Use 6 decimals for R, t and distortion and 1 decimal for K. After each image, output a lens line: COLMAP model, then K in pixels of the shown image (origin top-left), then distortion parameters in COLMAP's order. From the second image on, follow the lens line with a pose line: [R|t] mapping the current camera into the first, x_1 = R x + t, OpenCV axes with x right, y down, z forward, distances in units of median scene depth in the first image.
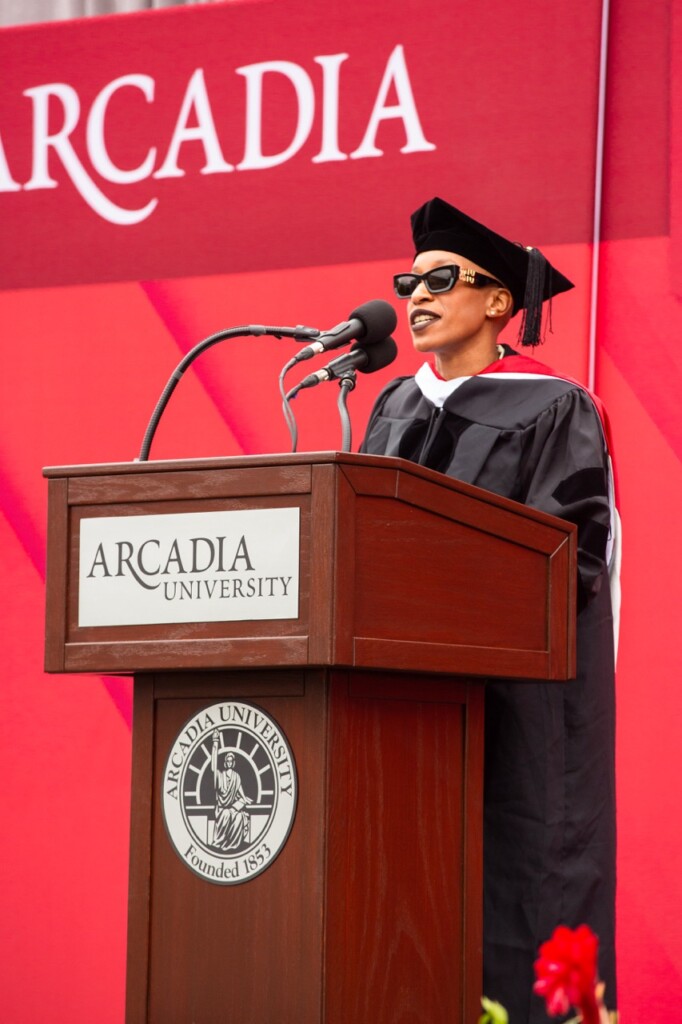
lens RADIAL K [[5783.2, 0, 344.3], [0, 5783.2, 516.8], [0, 0, 1]] dist [1.458278, 0.000000]
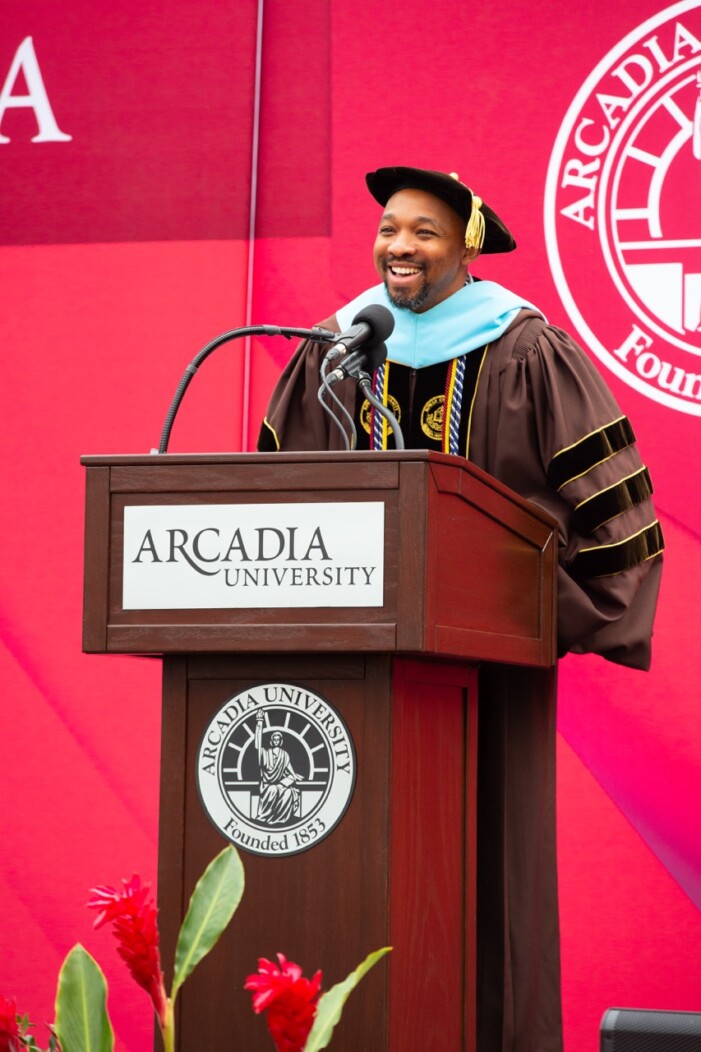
lens RADIAL K [[5941.4, 0, 351.3], [0, 5941.4, 519.1], [0, 0, 1]] dist [1.458278, 0.000000]
pose [[0.948642, 0.020136, 0.315711, -0.347231], [-0.023301, 0.999709, 0.006254, -0.005011], [-0.315493, -0.013289, 0.948835, -0.030042]]
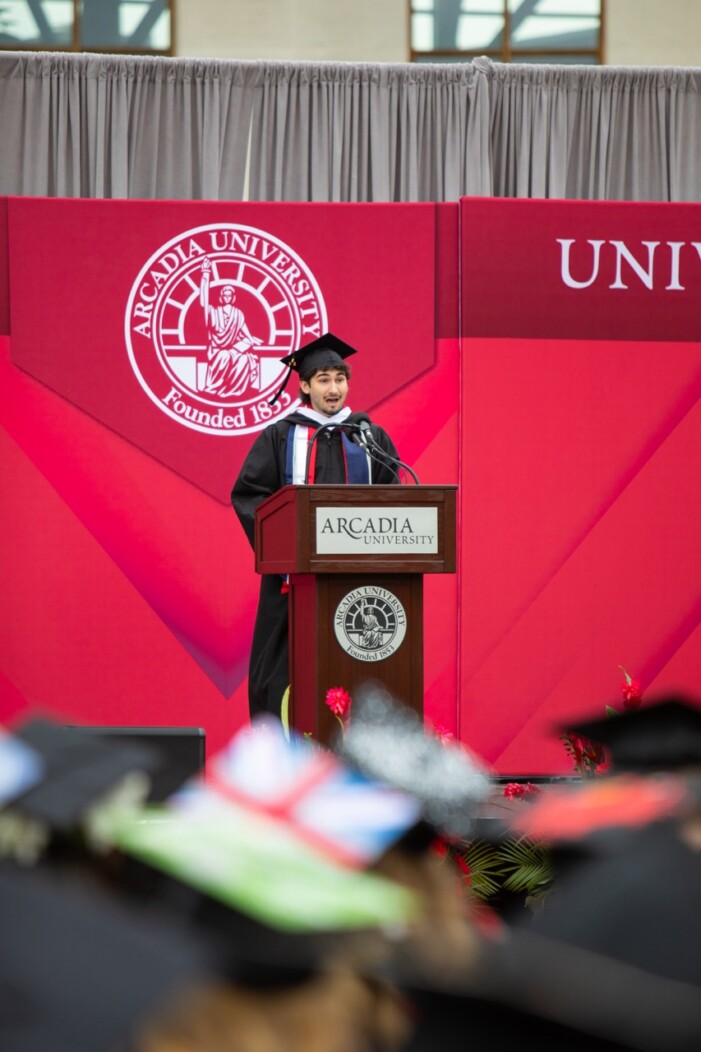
lens RADIAL K [[6121.6, 0, 349.7], [0, 6121.6, 524.6], [0, 0, 1]] dist [1.073631, 0.000000]
pose [[0.530397, -0.006865, 0.847722, -2.134830], [-0.050302, 0.997950, 0.039554, -0.091192], [-0.846256, -0.063622, 0.528964, -0.313384]]
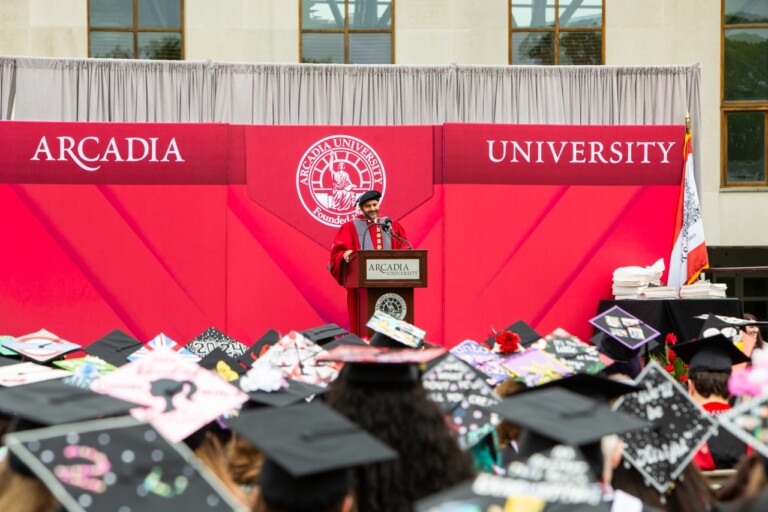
lens RADIAL K [[3410.0, 0, 384.0], [0, 3410.0, 256.7], [0, 0, 1]] dist [0.133811, 0.000000]
pose [[0.578581, -0.009116, 0.815574, -2.659883], [-0.043751, 0.998151, 0.042194, -0.138783], [-0.814451, -0.060095, 0.577112, -0.863471]]
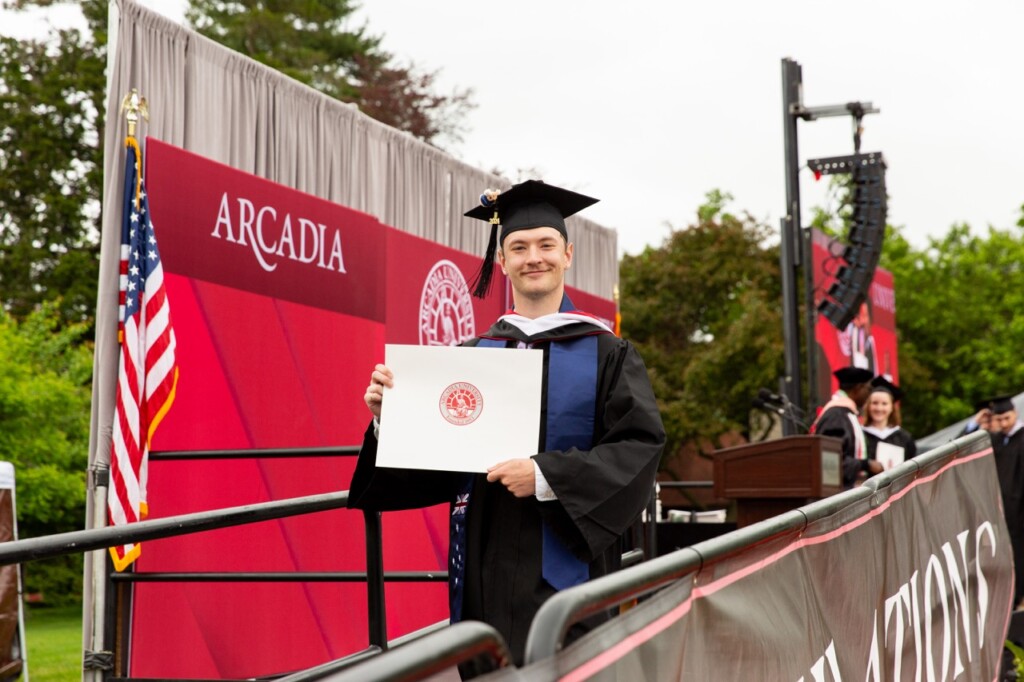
lens RADIAL K [[2065.0, 0, 508.7], [0, 2065.0, 348.7], [0, 0, 1]] dist [-0.006945, 0.000000]
pose [[-0.358435, 0.074445, 0.930582, -1.108967], [-0.064465, 0.992462, -0.104225, 0.078824], [-0.931326, -0.097348, -0.350934, 1.606459]]
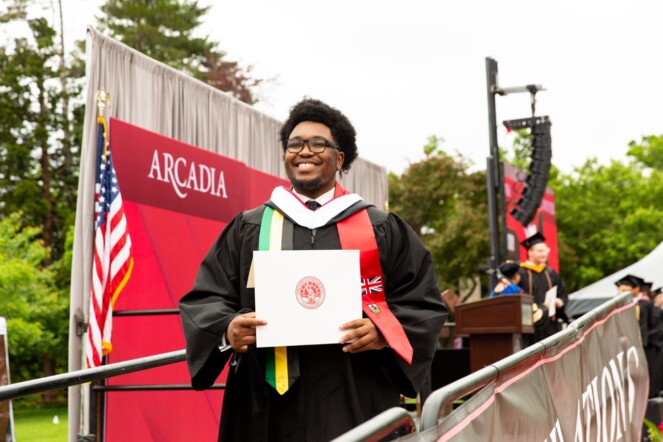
lens RADIAL K [[1337.0, 0, 332.9], [0, 1337.0, 215.9], [0, 0, 1]] dist [-0.006945, 0.000000]
pose [[-0.382495, 0.094017, 0.919162, -1.149235], [-0.049005, 0.991345, -0.121792, 0.080740], [-0.922657, -0.091628, -0.374577, 1.653301]]
